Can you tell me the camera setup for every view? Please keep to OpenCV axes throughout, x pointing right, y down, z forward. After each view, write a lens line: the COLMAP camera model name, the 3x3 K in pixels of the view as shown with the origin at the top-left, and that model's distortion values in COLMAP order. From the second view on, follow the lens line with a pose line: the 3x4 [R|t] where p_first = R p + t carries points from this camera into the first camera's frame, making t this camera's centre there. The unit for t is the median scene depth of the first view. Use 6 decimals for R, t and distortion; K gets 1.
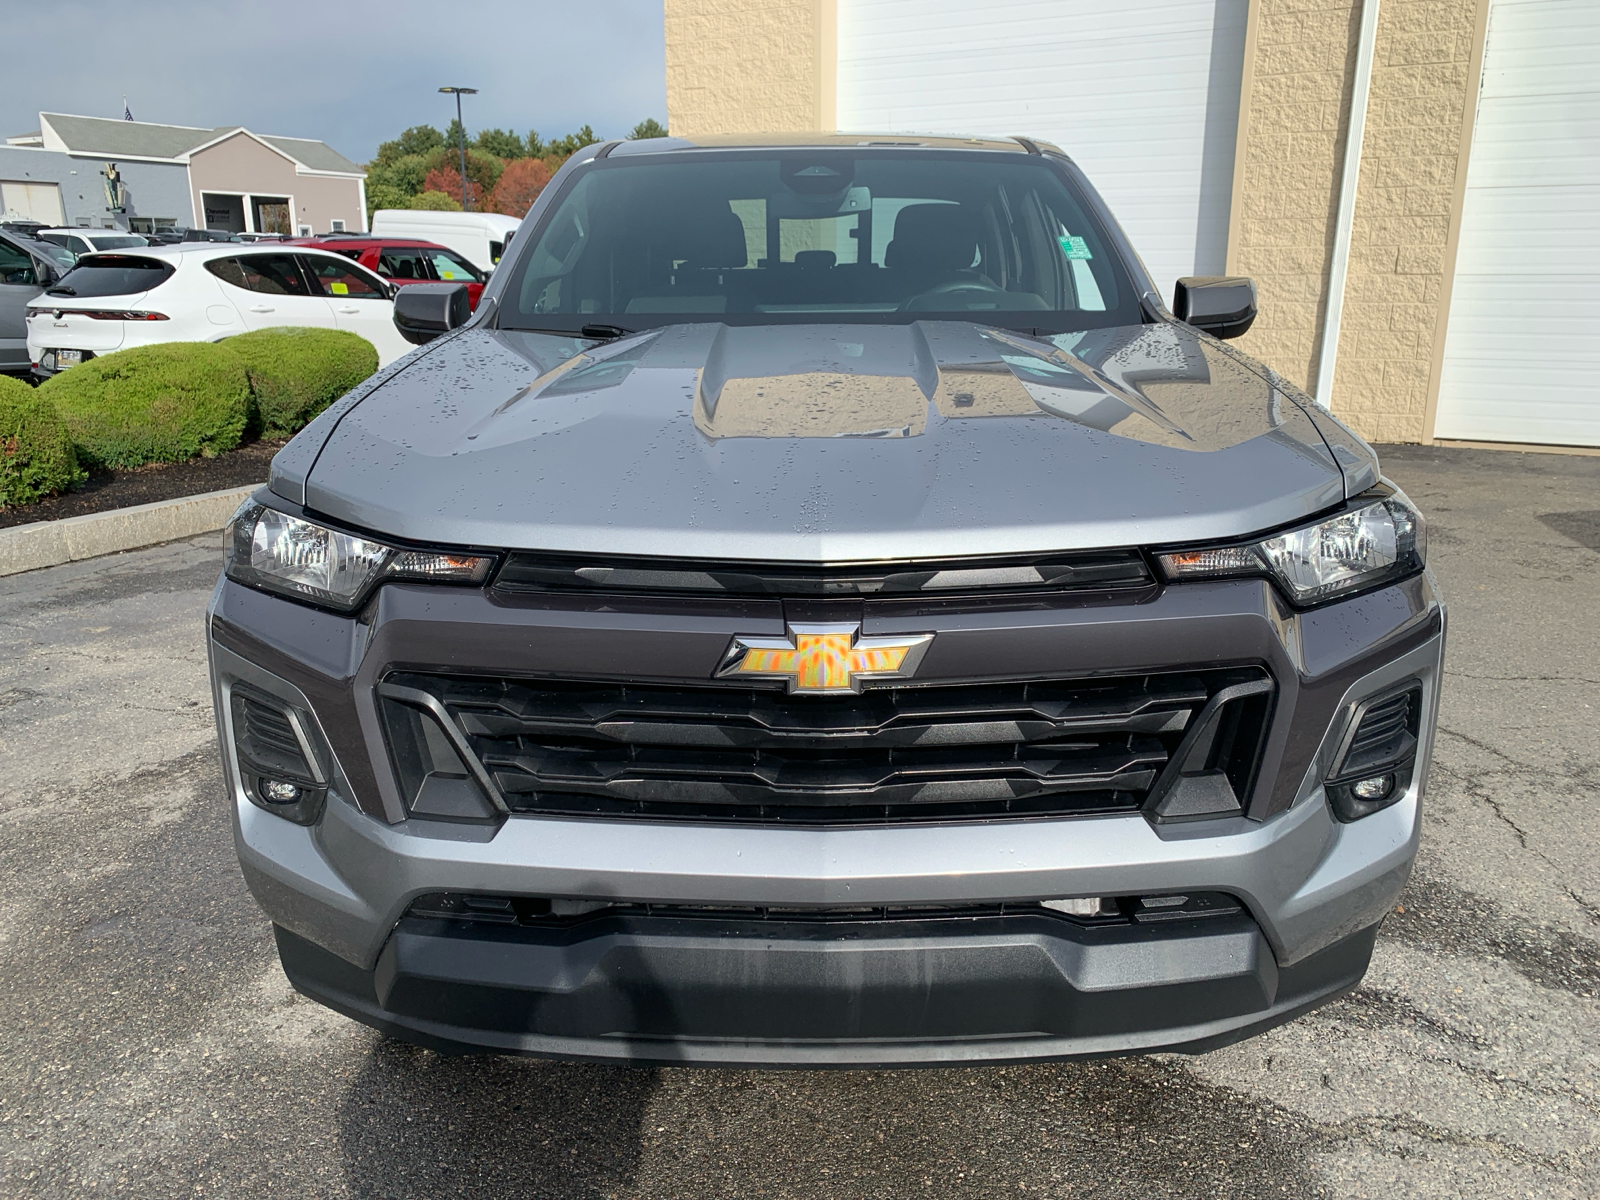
lens RADIAL K [[1252.2, 0, 764.2], [0, 1252.2, 581.4], [0, 0, 1]] dist [0.022736, -0.008990]
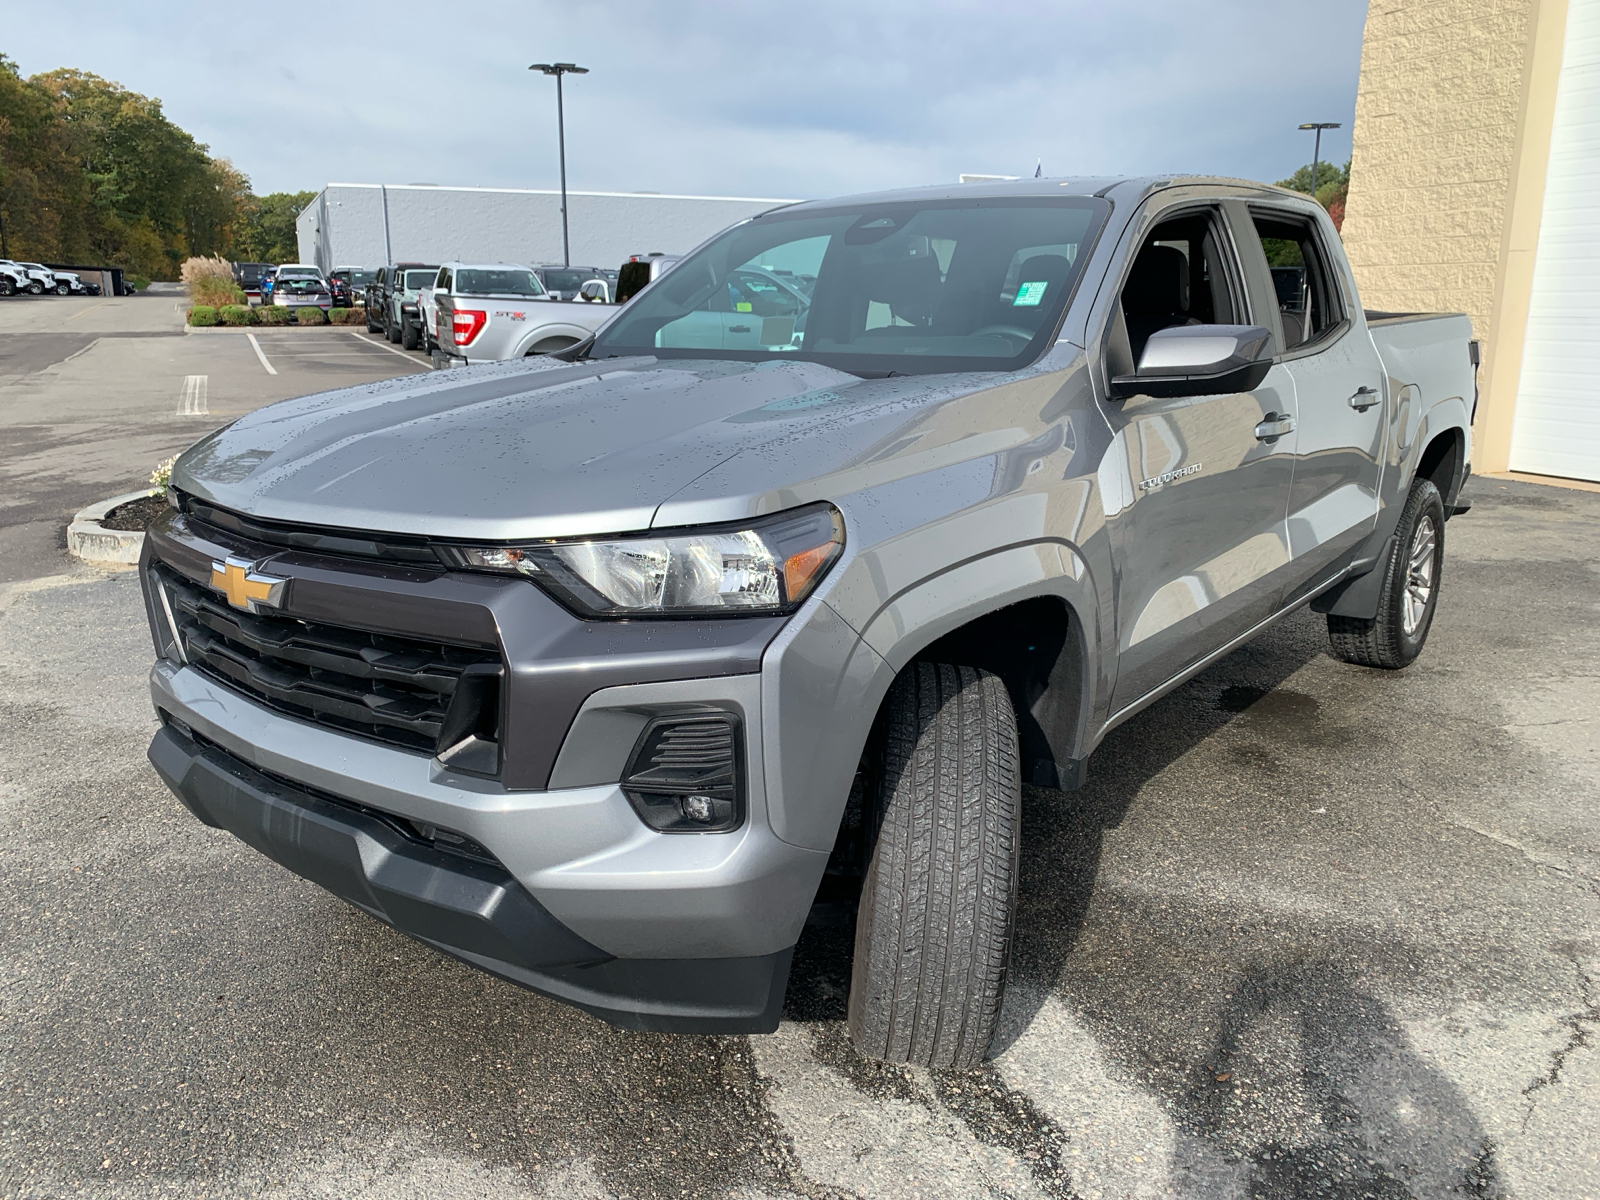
lens RADIAL K [[1252.2, 0, 801.0], [0, 1252.2, 585.3], [0, 0, 1]] dist [0.022736, -0.008990]
pose [[0.792358, 0.139649, -0.593858, 0.205572], [-0.155513, 0.987524, 0.024728, -0.010403], [0.589903, 0.072759, 0.804189, 0.034476]]
